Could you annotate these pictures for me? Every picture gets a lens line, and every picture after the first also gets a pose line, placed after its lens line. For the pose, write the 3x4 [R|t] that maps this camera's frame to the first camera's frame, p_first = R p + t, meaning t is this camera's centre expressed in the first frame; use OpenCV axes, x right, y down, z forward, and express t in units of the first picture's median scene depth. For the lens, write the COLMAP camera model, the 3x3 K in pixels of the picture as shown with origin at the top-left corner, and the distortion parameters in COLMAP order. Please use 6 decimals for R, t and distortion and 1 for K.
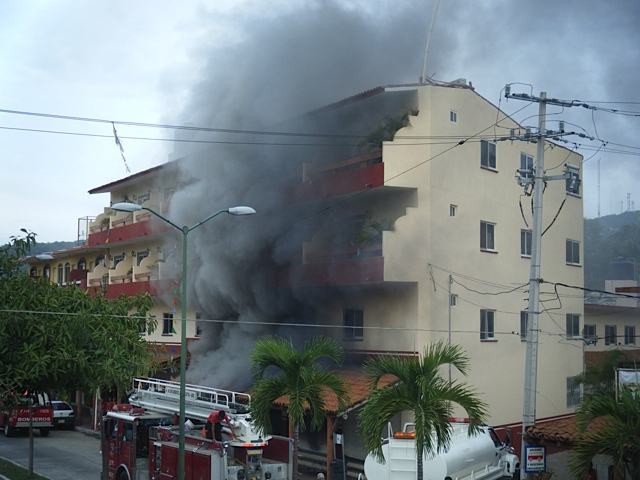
lens RADIAL K [[1244.2, 0, 320.0], [0, 1244.2, 240.0], [0, 0, 1]] dist [0.032203, -0.029102]
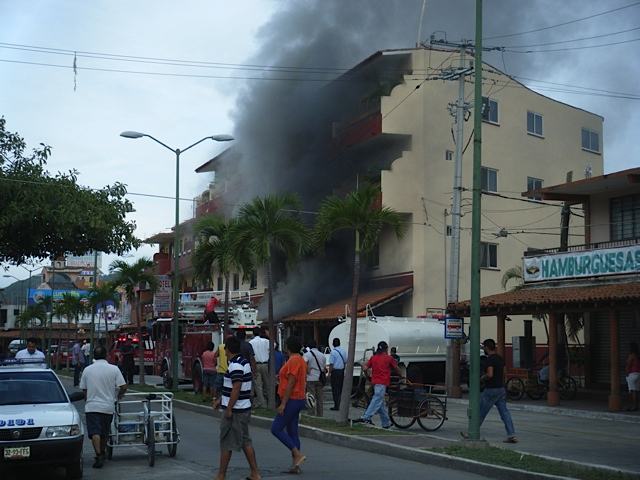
lens RADIAL K [[1244.2, 0, 320.0], [0, 1244.2, 240.0], [0, 0, 1]] dist [0.032203, -0.029102]
pose [[0.989252, -0.015647, -0.145380, 0.164991], [0.013725, 0.999805, -0.014216, 0.075948], [0.145574, 0.012068, 0.989274, -0.197281]]
